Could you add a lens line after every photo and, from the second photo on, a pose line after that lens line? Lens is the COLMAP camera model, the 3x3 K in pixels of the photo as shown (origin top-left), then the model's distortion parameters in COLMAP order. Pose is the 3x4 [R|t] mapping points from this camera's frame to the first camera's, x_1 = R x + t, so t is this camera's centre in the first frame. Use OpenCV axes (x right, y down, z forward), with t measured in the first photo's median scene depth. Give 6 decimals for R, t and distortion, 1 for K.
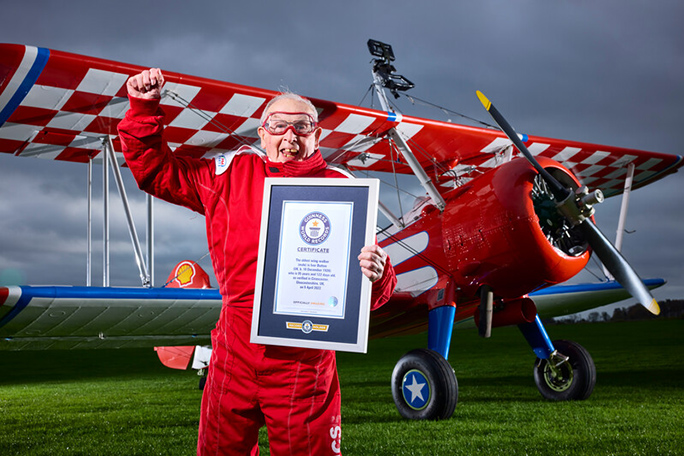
lens RADIAL K [[859.8, 0, 348.3], [0, 859.8, 226.8], [0, 0, 1]] dist [0.001920, -0.005537]
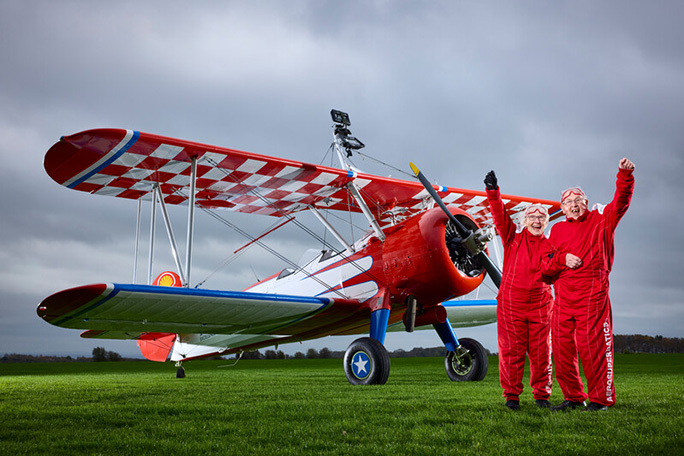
lens RADIAL K [[859.8, 0, 348.3], [0, 859.8, 226.8], [0, 0, 1]] dist [0.001920, -0.005537]
pose [[0.996269, 0.038739, 0.077114, -0.058839], [-0.036985, 0.999026, -0.024050, -0.007242], [-0.077971, 0.021108, 0.996732, -0.412486]]
